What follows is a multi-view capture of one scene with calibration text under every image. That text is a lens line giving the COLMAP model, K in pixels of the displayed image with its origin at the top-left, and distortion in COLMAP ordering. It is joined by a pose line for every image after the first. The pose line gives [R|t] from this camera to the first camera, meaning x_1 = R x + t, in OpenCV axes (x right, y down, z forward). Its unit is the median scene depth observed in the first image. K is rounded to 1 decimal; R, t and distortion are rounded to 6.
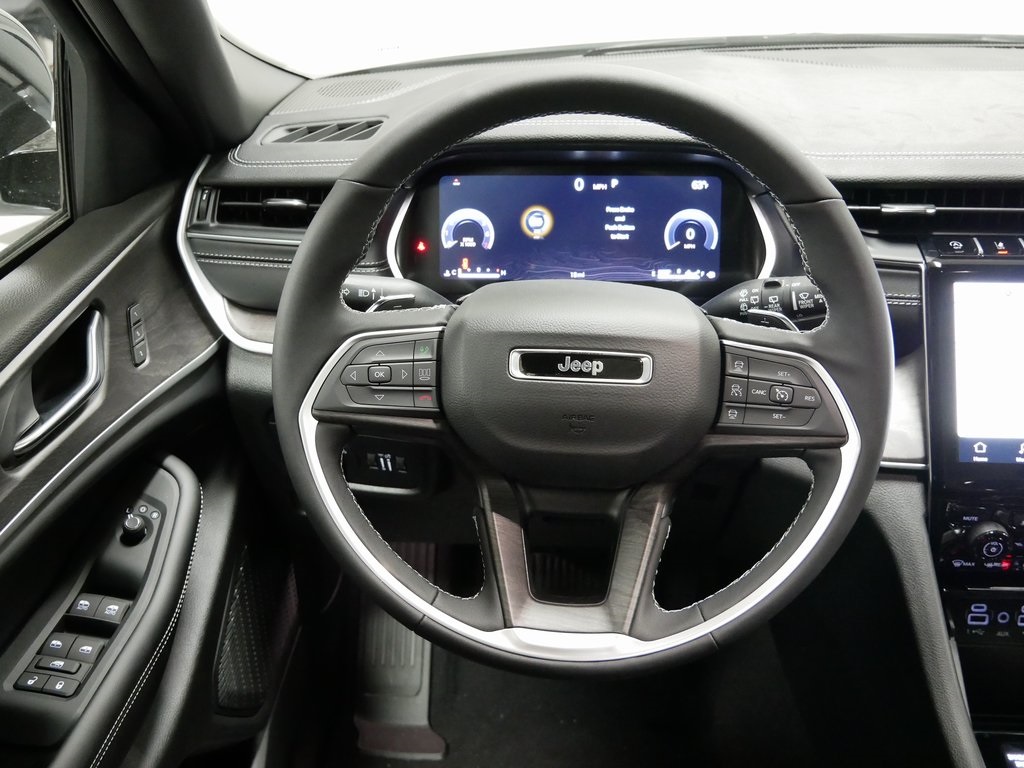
lens RADIAL K [[1135.8, 0, 512.0], [0, 1135.8, 384.0], [0, 0, 1]] dist [-0.013831, 0.028597]
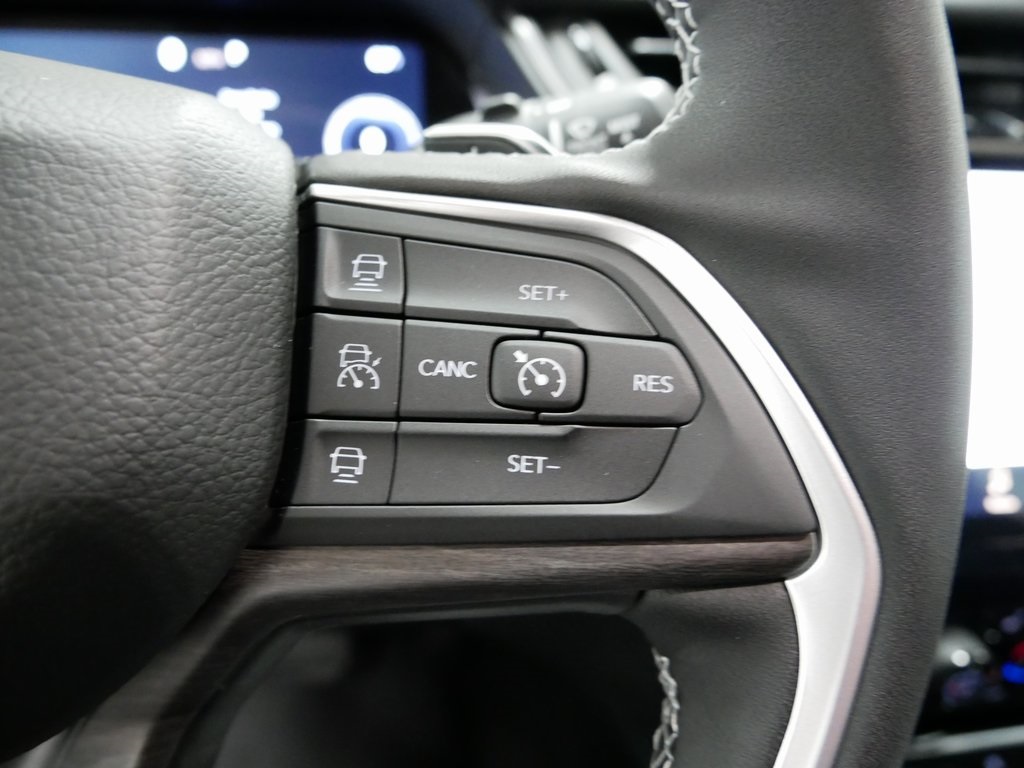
lens RADIAL K [[730.6, 0, 512.0], [0, 730.6, 384.0], [0, 0, 1]] dist [-0.037564, 0.004439]
pose [[0.978791, -0.041196, 0.200676, 0.185800], [0.049812, 0.998033, -0.038075, 0.015825], [-0.198713, 0.047263, 0.978917, 0.785975]]
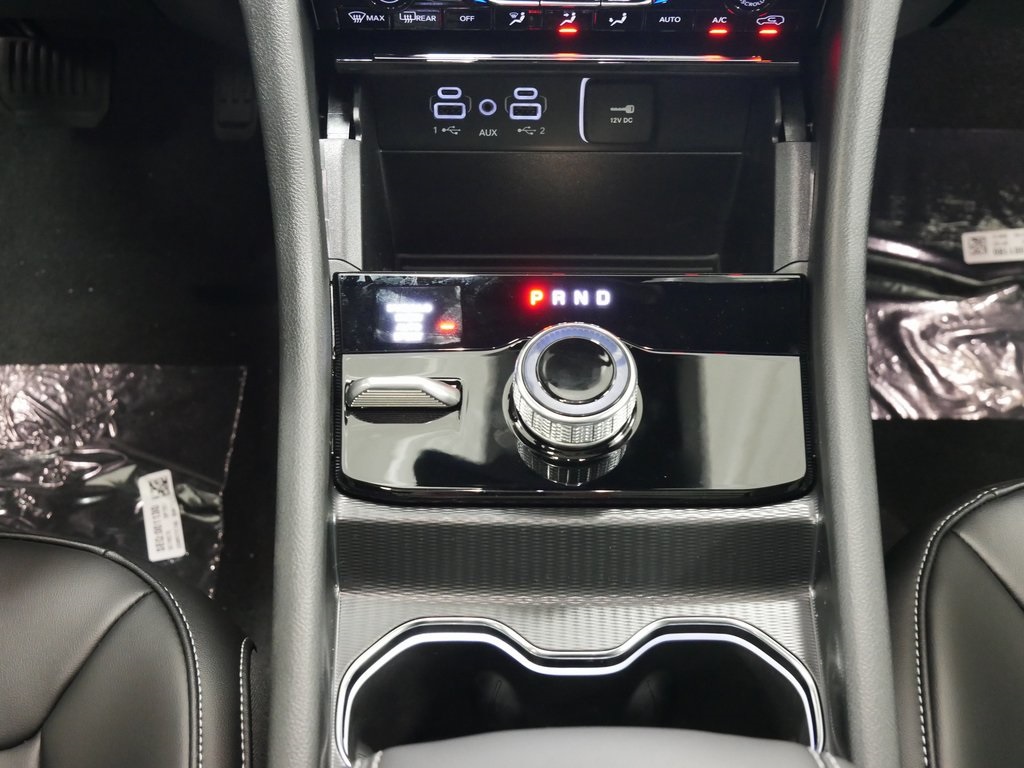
lens RADIAL K [[1616.6, 0, 512.0], [0, 1616.6, 384.0], [0, 0, 1]] dist [0.047393, 0.076217]
pose [[0.998567, -0.026995, 0.046210, 0.483465], [0.010446, 0.945168, 0.326418, 0.064696], [-0.052488, -0.325467, 0.944095, 0.089417]]
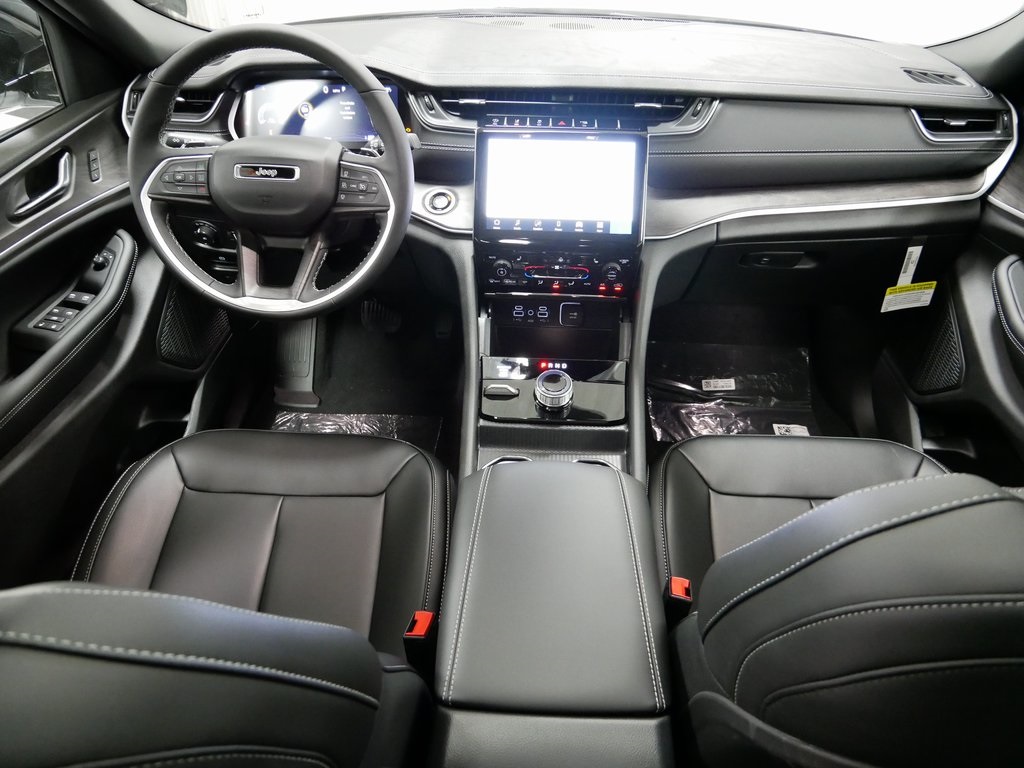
lens RADIAL K [[730.6, 0, 512.0], [0, 730.6, 384.0], [0, 0, 1]] dist [-0.037564, 0.004439]
pose [[0.999942, 0.010569, 0.002212, 0.480714], [-0.010795, 0.983254, 0.181919, 0.112742], [-0.000252, -0.181932, 0.983311, -0.382497]]
